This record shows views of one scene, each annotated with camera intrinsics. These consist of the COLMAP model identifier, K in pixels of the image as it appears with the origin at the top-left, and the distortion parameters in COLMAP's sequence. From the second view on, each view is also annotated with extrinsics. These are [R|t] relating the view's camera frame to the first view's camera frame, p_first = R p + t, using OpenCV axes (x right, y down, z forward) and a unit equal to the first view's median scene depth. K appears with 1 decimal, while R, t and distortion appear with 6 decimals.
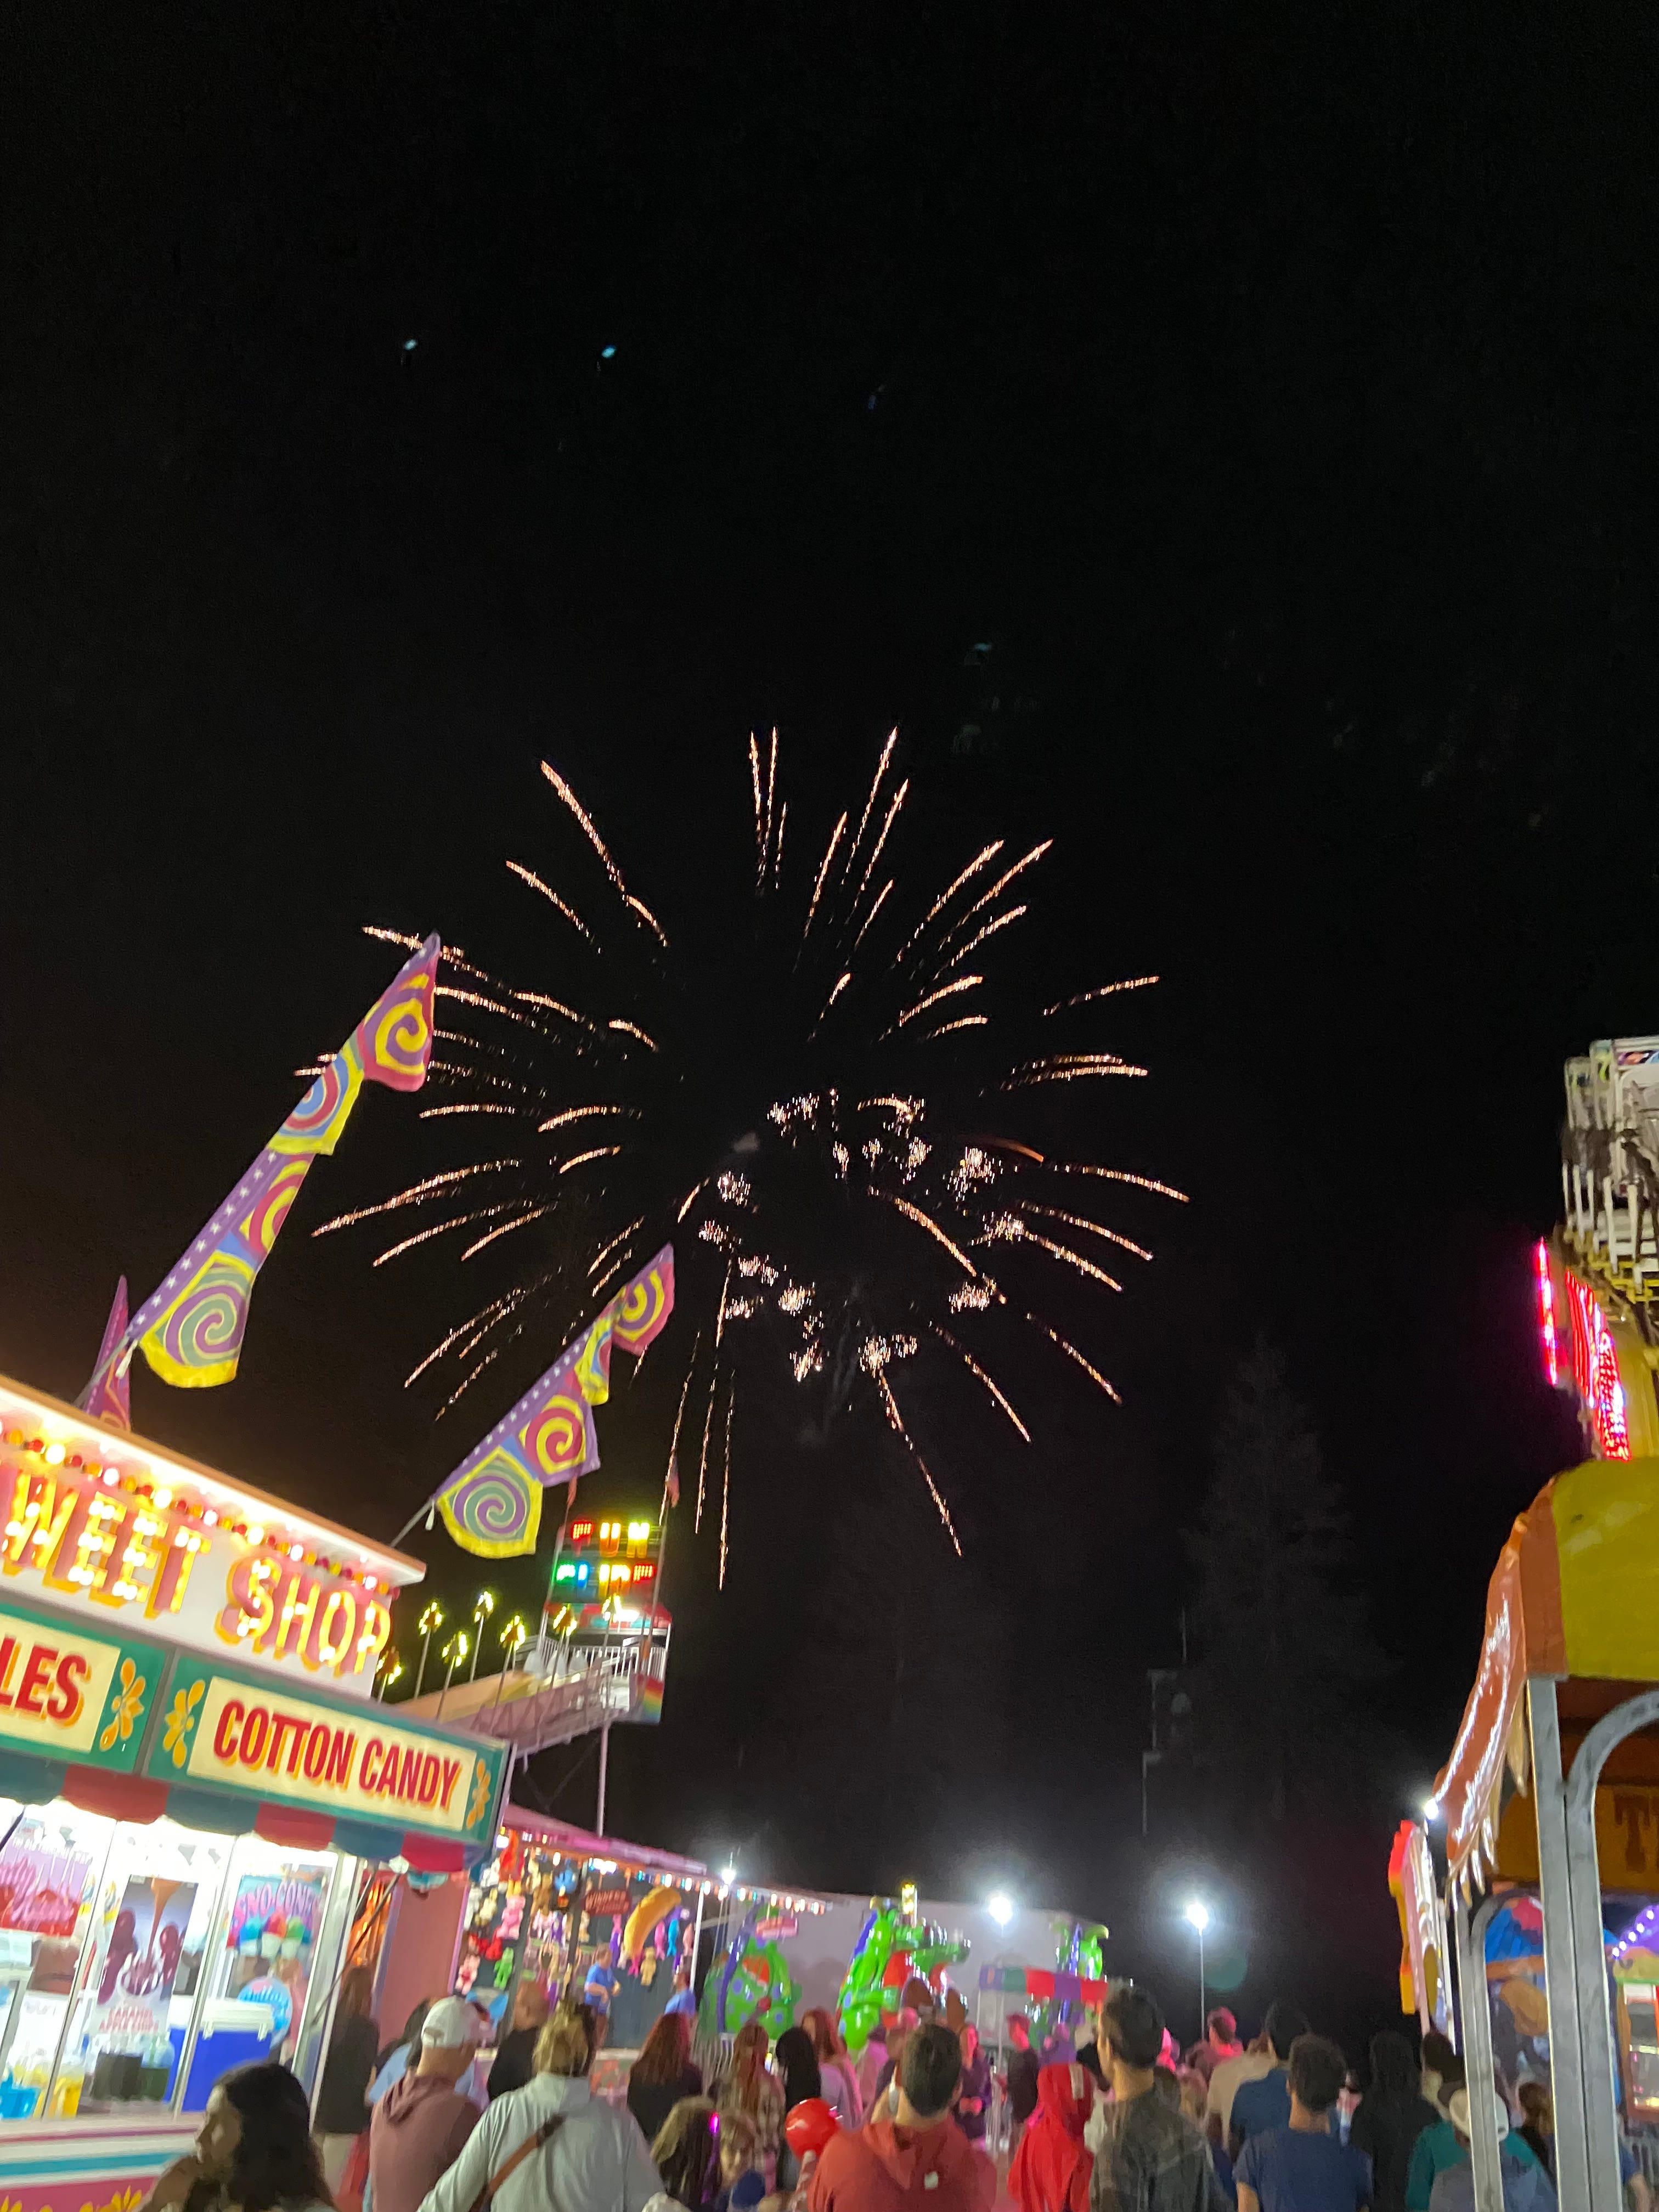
lens RADIAL K [[1646.8, 0, 823.2], [0, 1646.8, 1136.1], [0, 0, 1]] dist [0.135014, -0.183748]
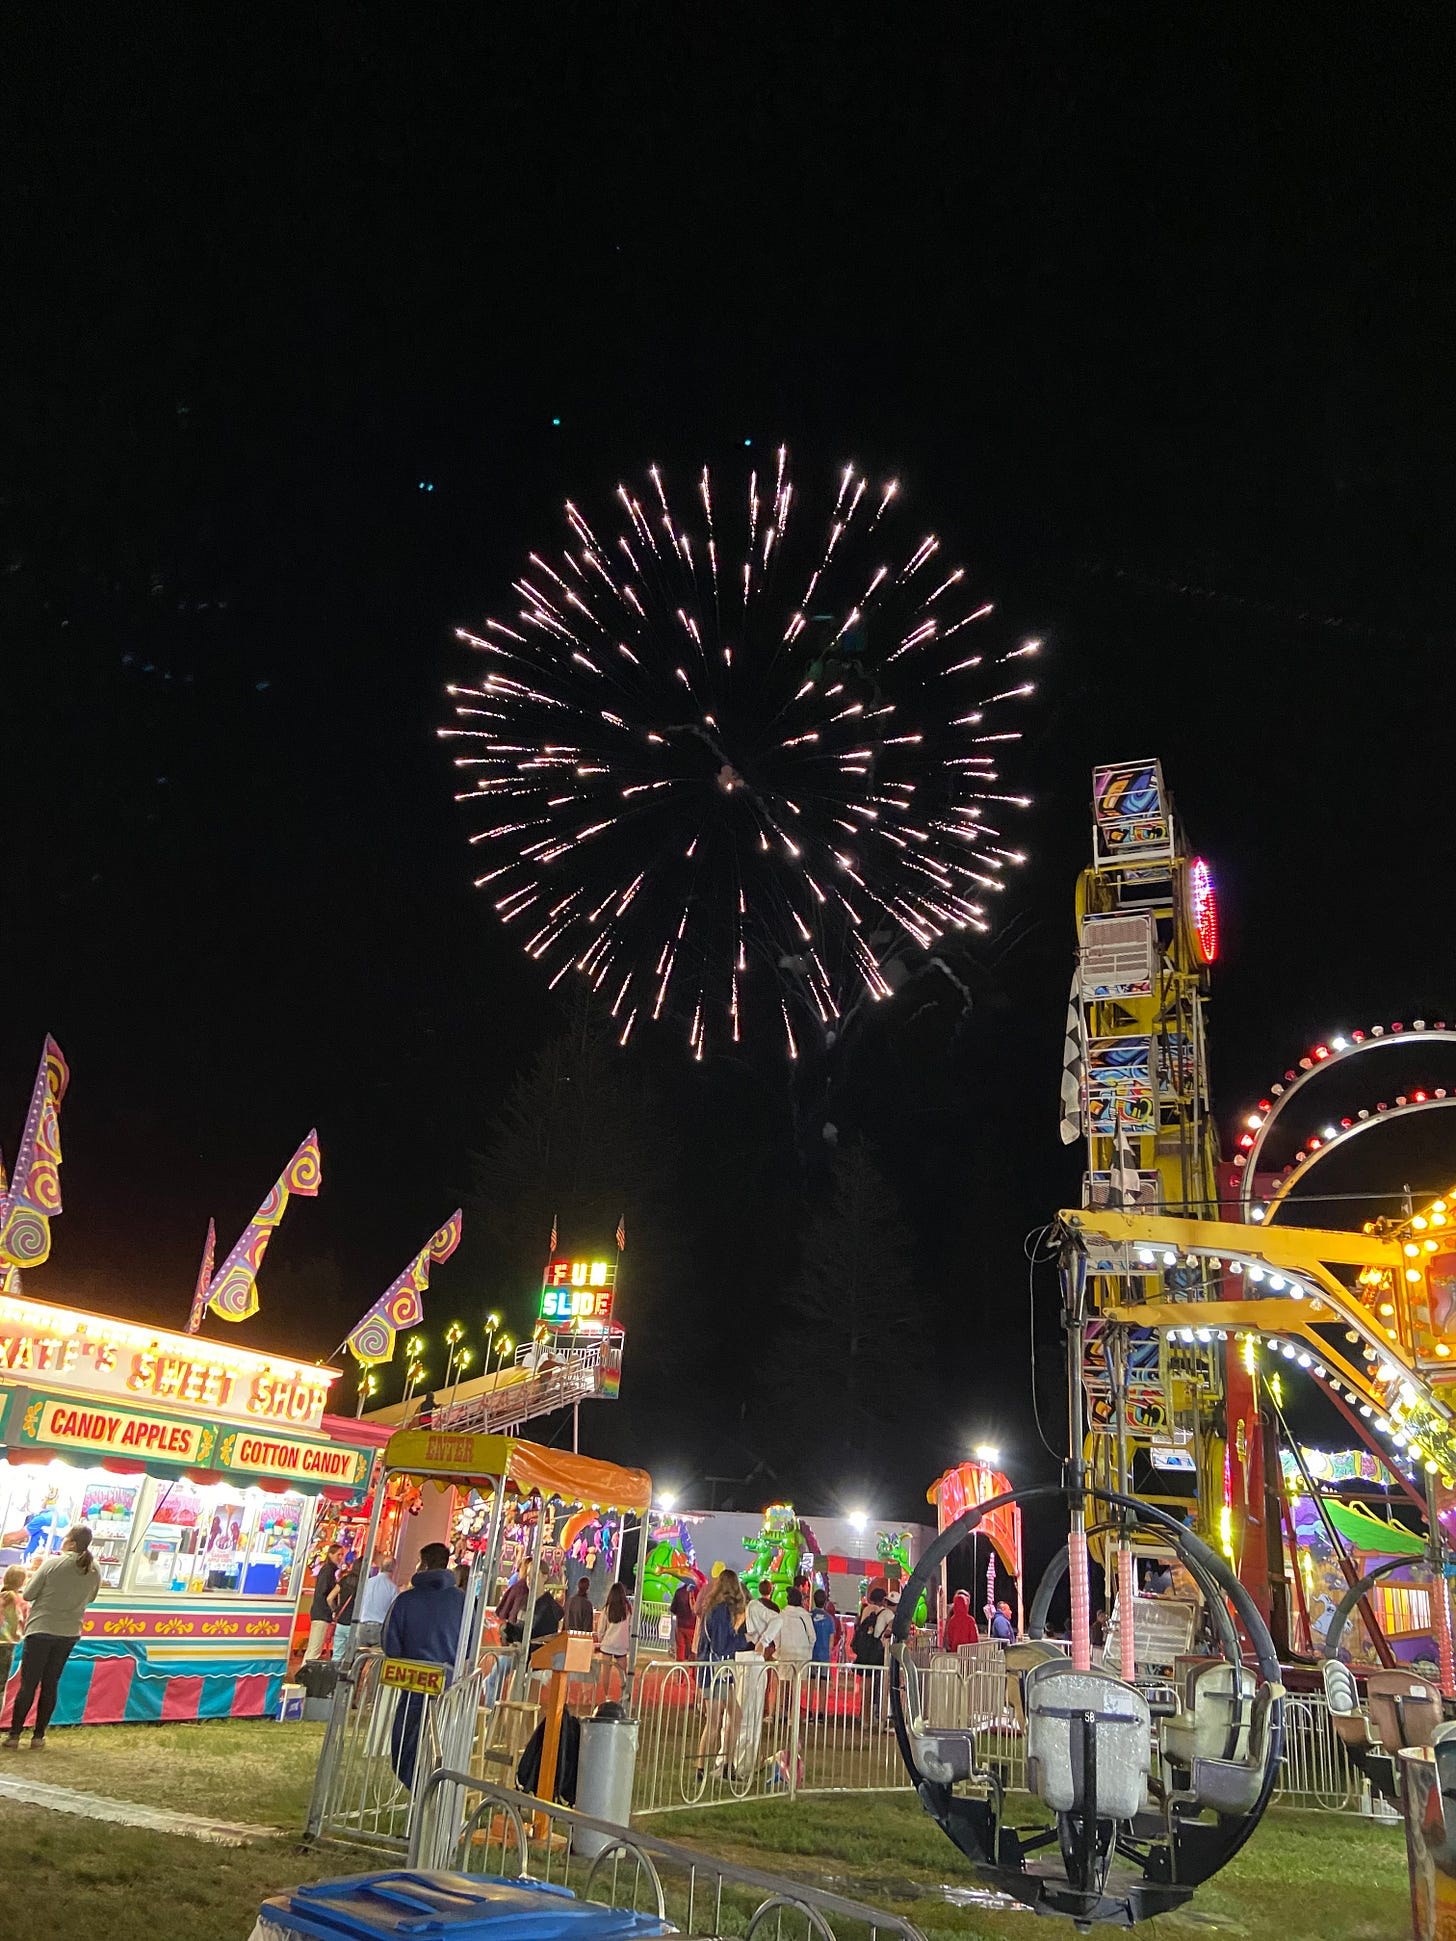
lens RADIAL K [[1432.5, 0, 728.0], [0, 1432.5, 970.5], [0, 0, 1]] dist [0.138939, -0.186775]
pose [[0.995913, -0.043125, -0.079359, 0.499762], [0.048168, 0.996865, 0.062772, -0.412981], [0.076403, -0.066338, 0.994868, -0.964259]]
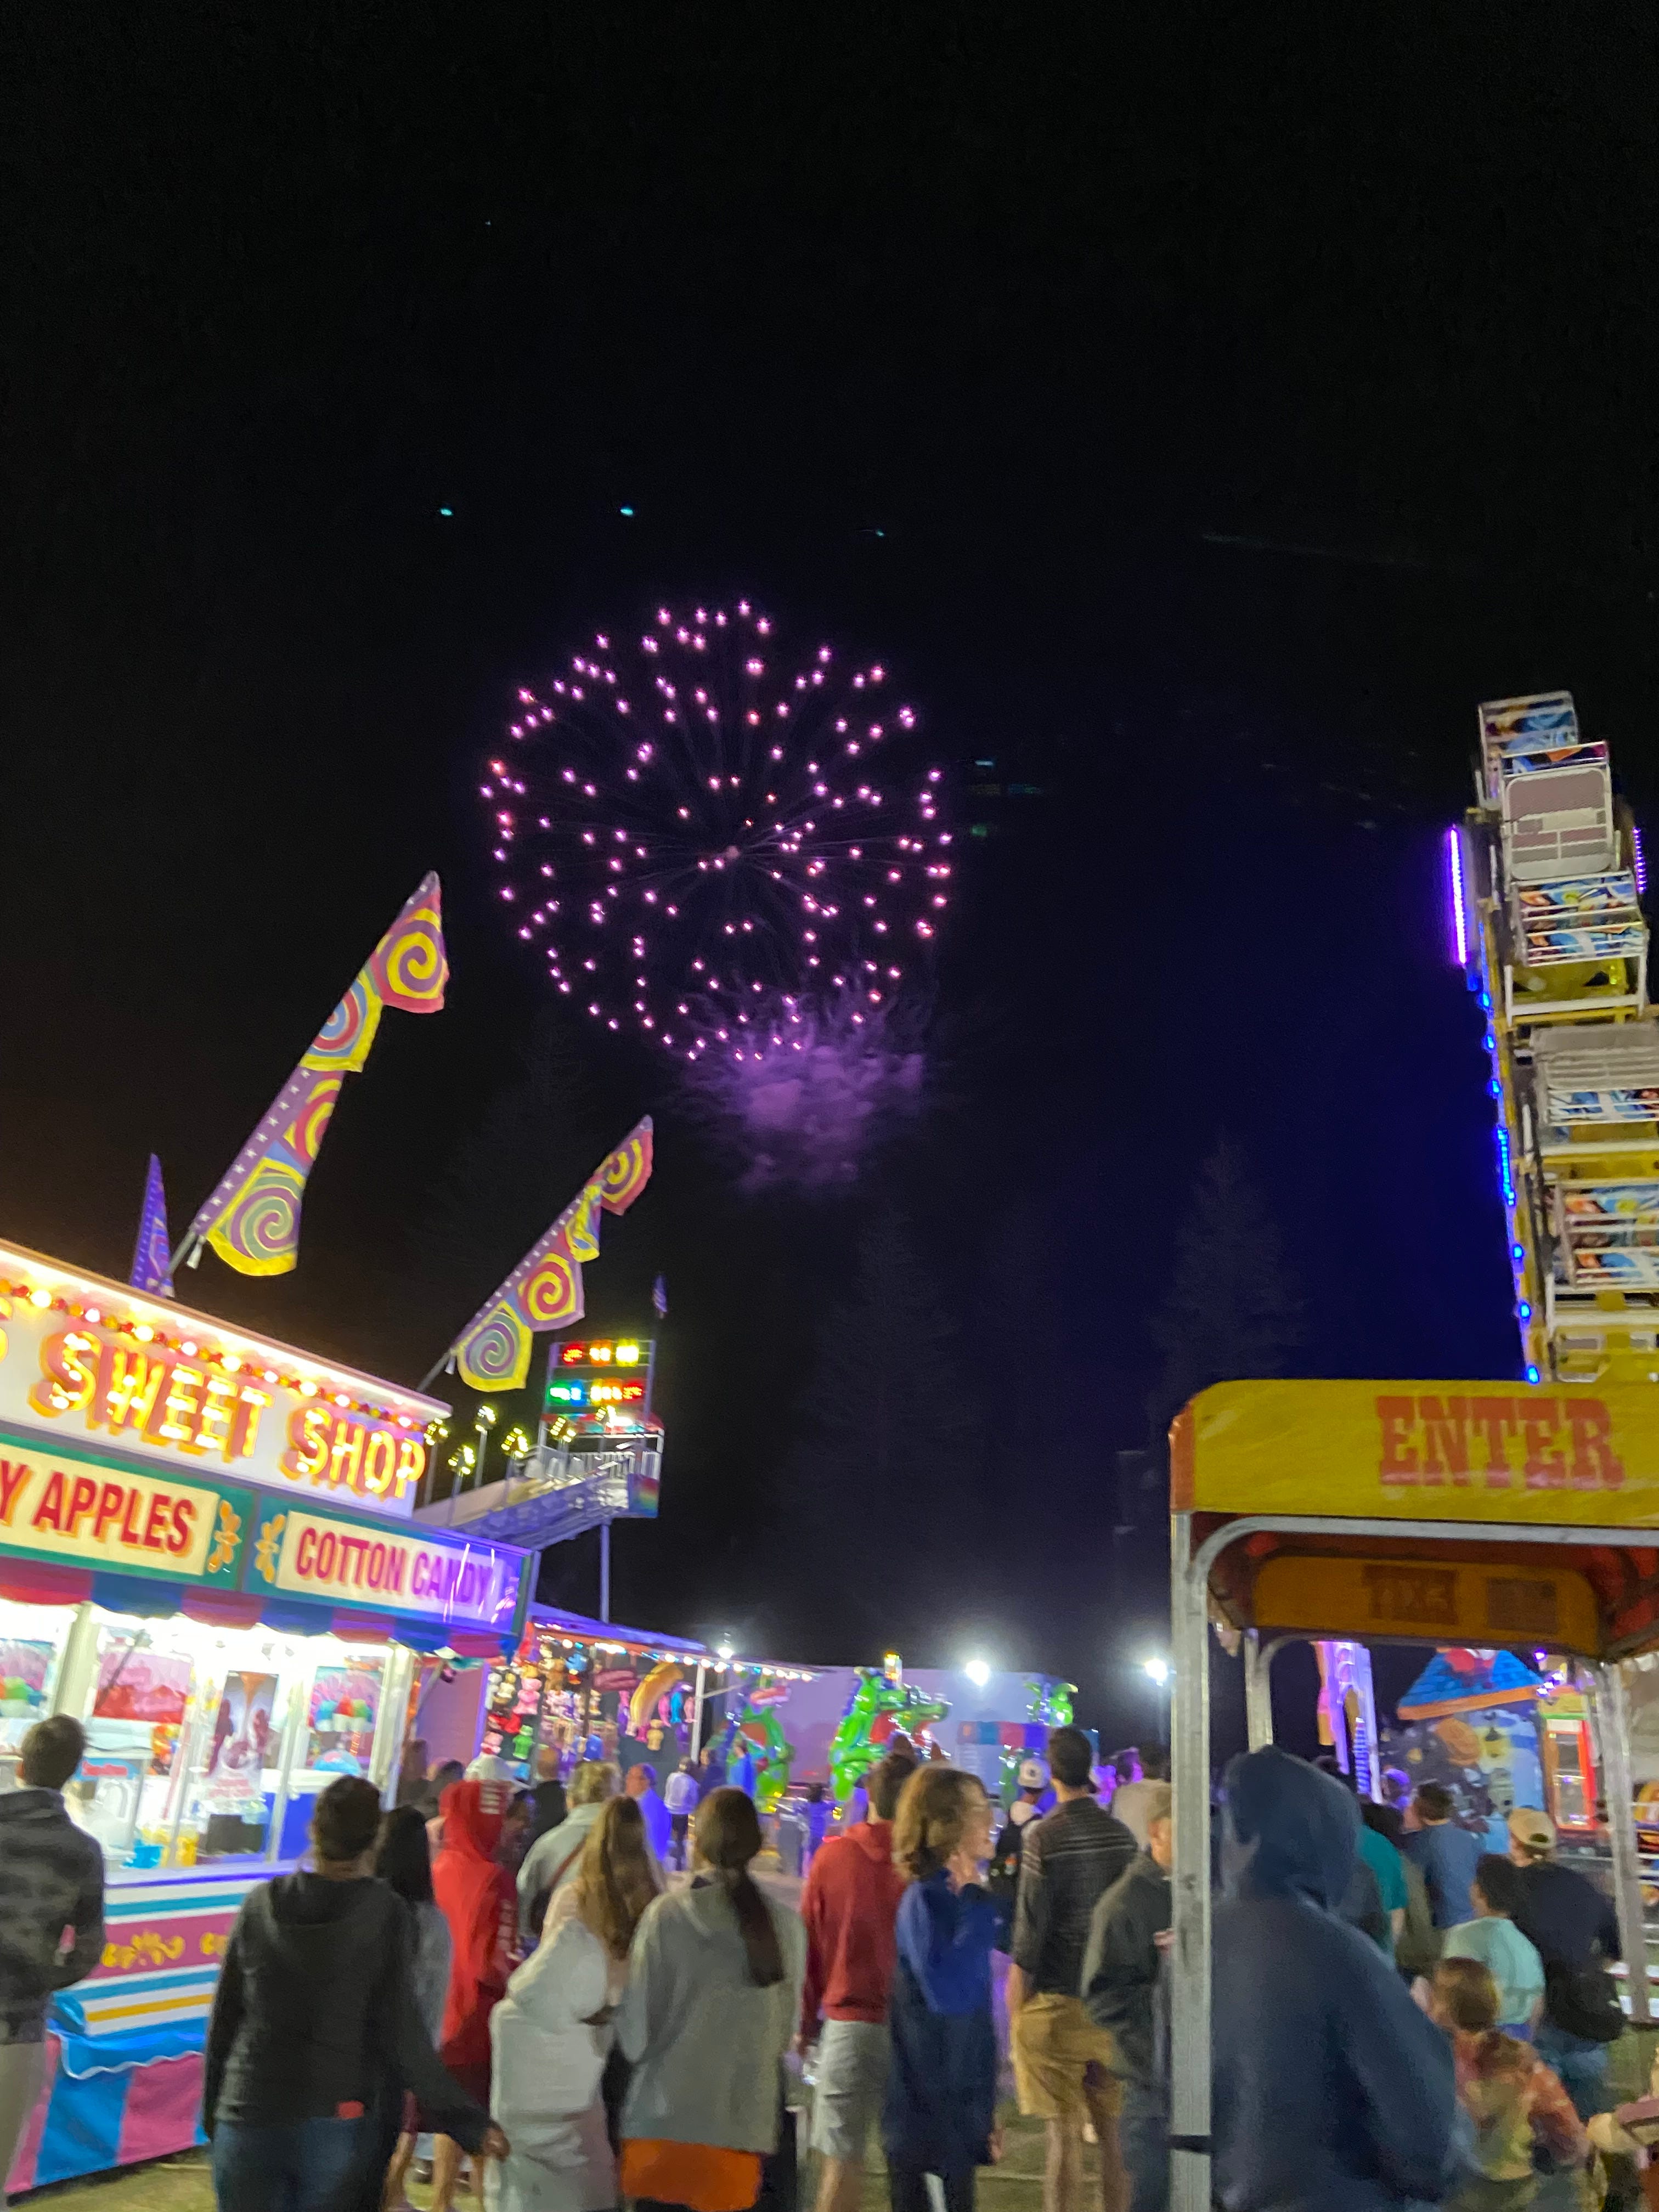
lens RADIAL K [[1636.7, 0, 825.2], [0, 1636.7, 1091.8], [0, 0, 1]] dist [0.132454, -0.174242]
pose [[0.999258, -0.034691, 0.016748, 0.010878], [0.033033, 0.995324, 0.090774, -0.058692], [-0.019819, -0.090153, 0.995731, -0.137993]]
